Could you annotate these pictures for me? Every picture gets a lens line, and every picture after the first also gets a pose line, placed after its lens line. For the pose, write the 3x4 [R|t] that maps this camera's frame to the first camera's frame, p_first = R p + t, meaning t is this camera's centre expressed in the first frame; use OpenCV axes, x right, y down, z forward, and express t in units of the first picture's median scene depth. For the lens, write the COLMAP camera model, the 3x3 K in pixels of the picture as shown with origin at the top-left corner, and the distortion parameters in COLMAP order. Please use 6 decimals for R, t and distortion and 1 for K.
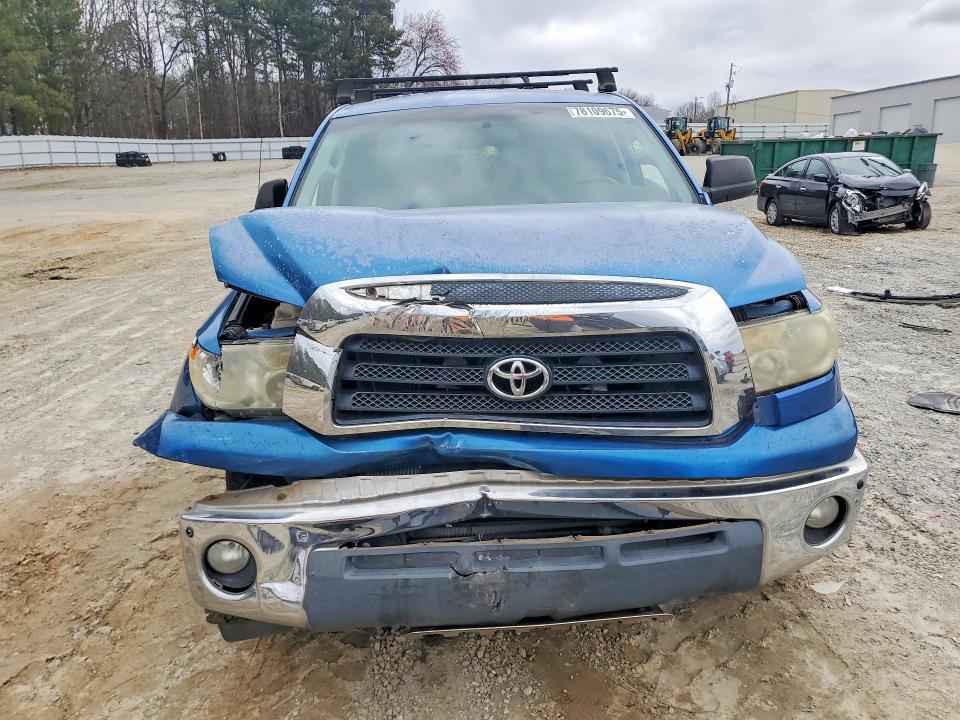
lens RADIAL K [[744.4, 0, 480.0], [0, 744.4, 360.0], [0, 0, 1]] dist [0.039082, -0.005672]
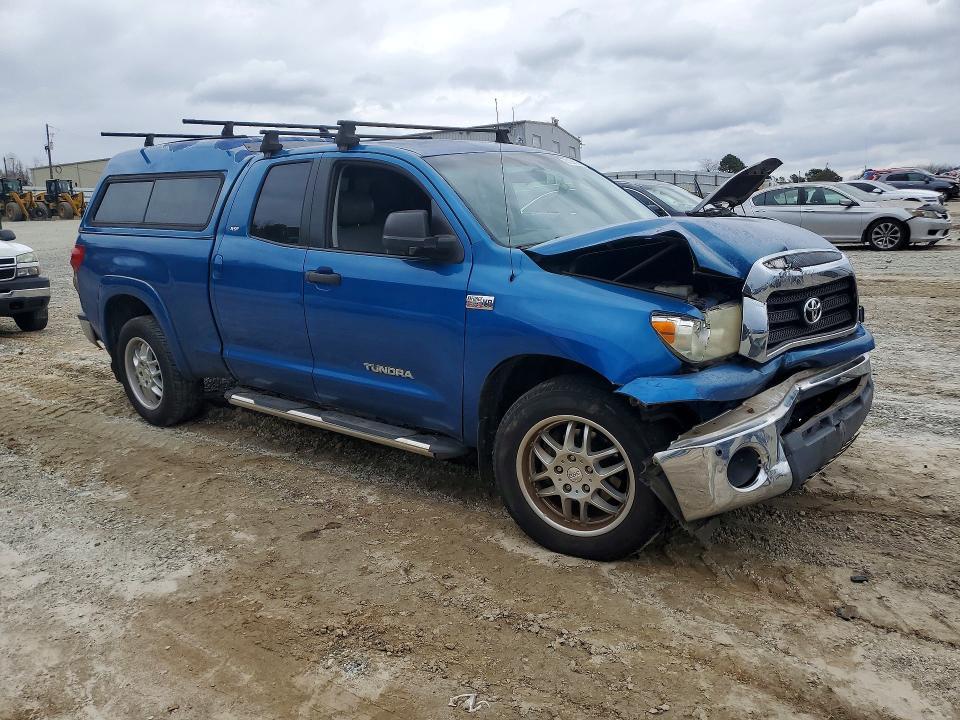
lens RADIAL K [[744.4, 0, 480.0], [0, 744.4, 360.0], [0, 0, 1]] dist [0.039082, -0.005672]
pose [[0.690890, -0.145385, 0.708191, -1.650543], [0.203107, 0.979152, 0.002865, -0.022915], [-0.693843, 0.141860, 0.706015, 0.346977]]
